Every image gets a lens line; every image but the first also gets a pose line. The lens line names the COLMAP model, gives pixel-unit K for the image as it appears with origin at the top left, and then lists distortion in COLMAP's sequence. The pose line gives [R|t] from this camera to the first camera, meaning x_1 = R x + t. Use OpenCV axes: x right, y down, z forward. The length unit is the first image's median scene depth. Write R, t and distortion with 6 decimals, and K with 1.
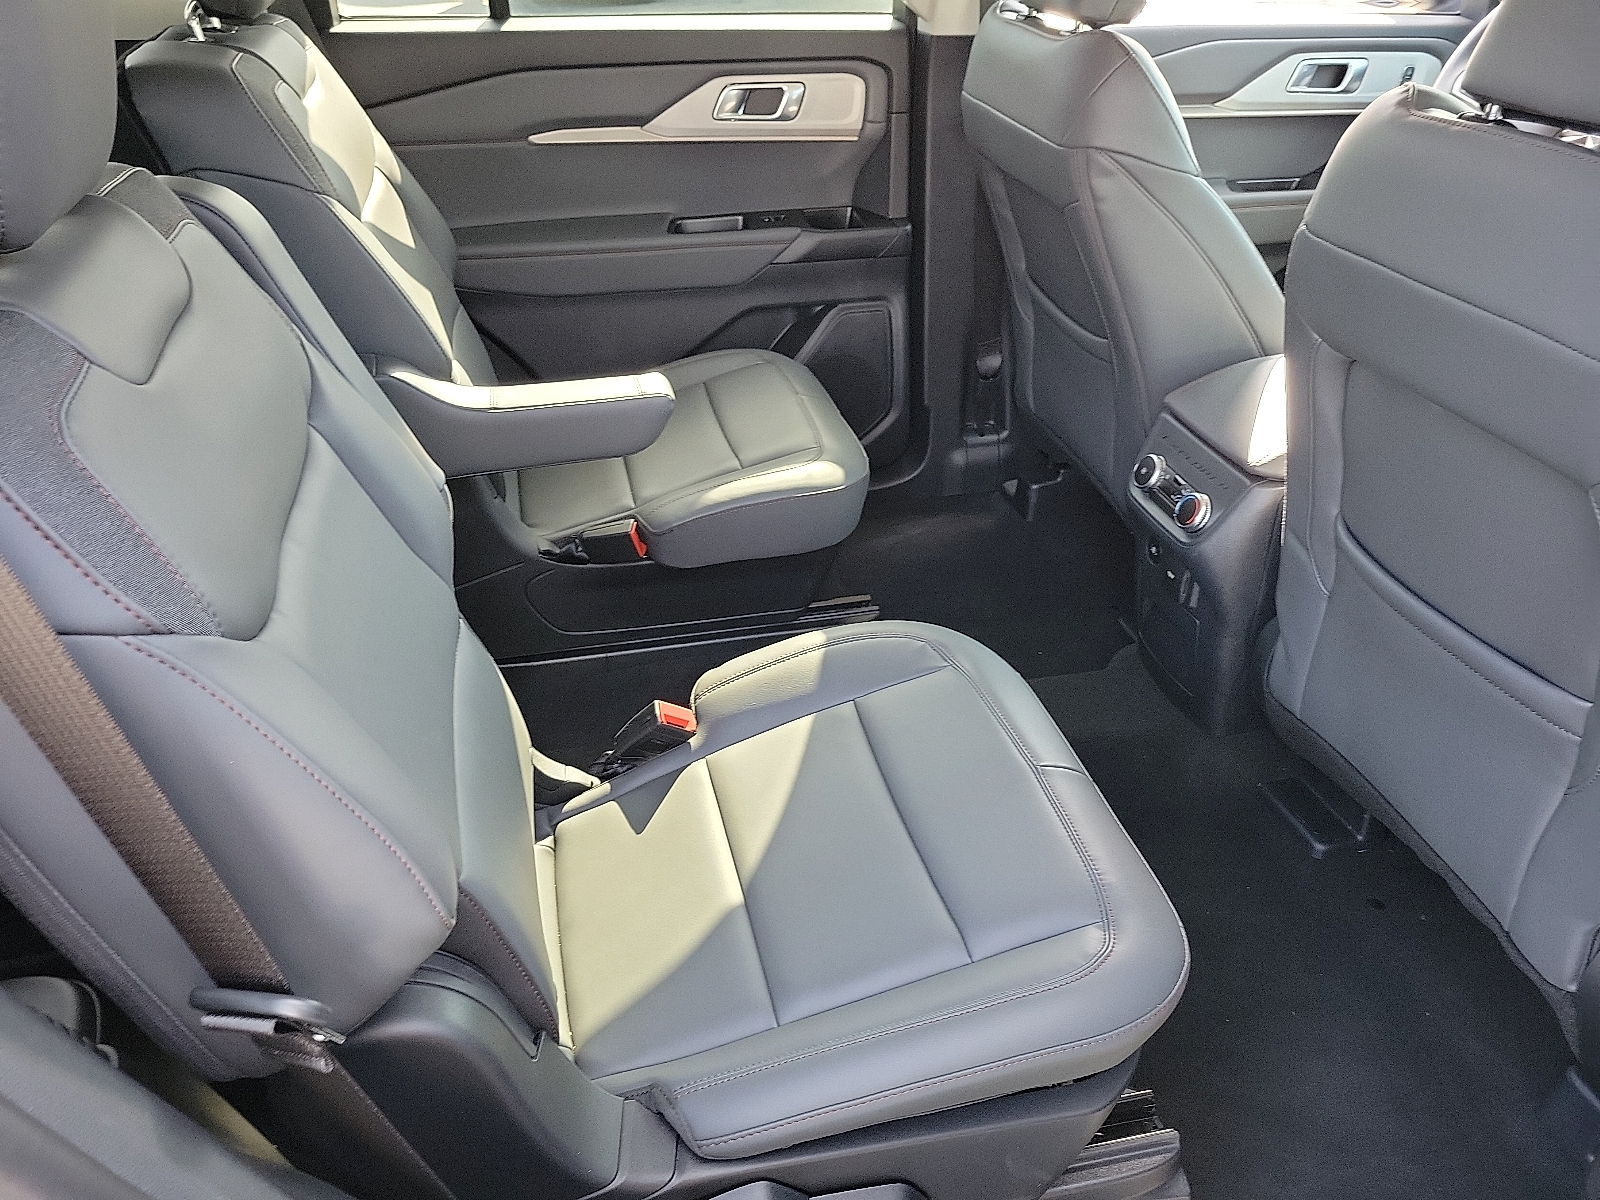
lens RADIAL K [[1237.2, 0, 777.9], [0, 1237.2, 602.9], [0, 0, 1]] dist [0.009746, -0.008363]
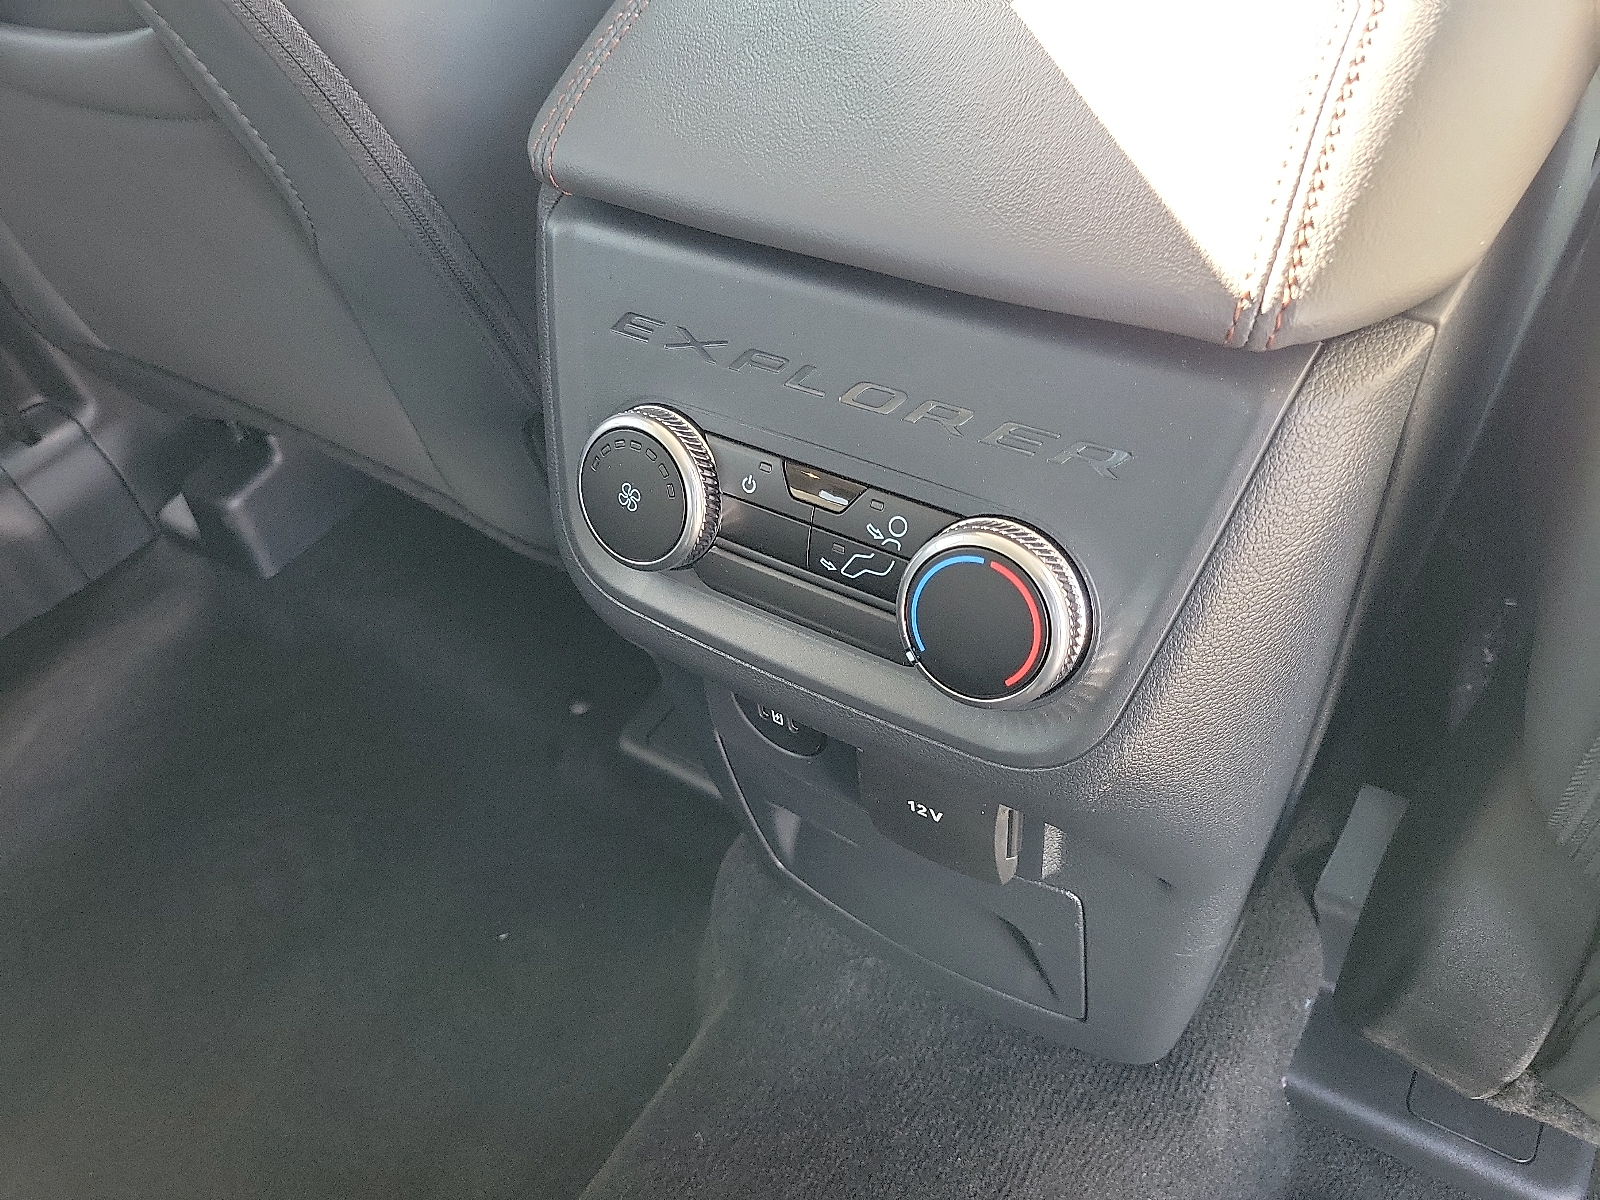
lens RADIAL K [[1237.2, 0, 777.9], [0, 1237.2, 602.9], [0, 0, 1]] dist [0.009746, -0.008363]
pose [[0.725908, -0.530930, 0.437231, 0.139923], [0.439050, 0.847031, 0.299621, -0.108572], [-0.529426, -0.025531, 0.847972, 0.551279]]
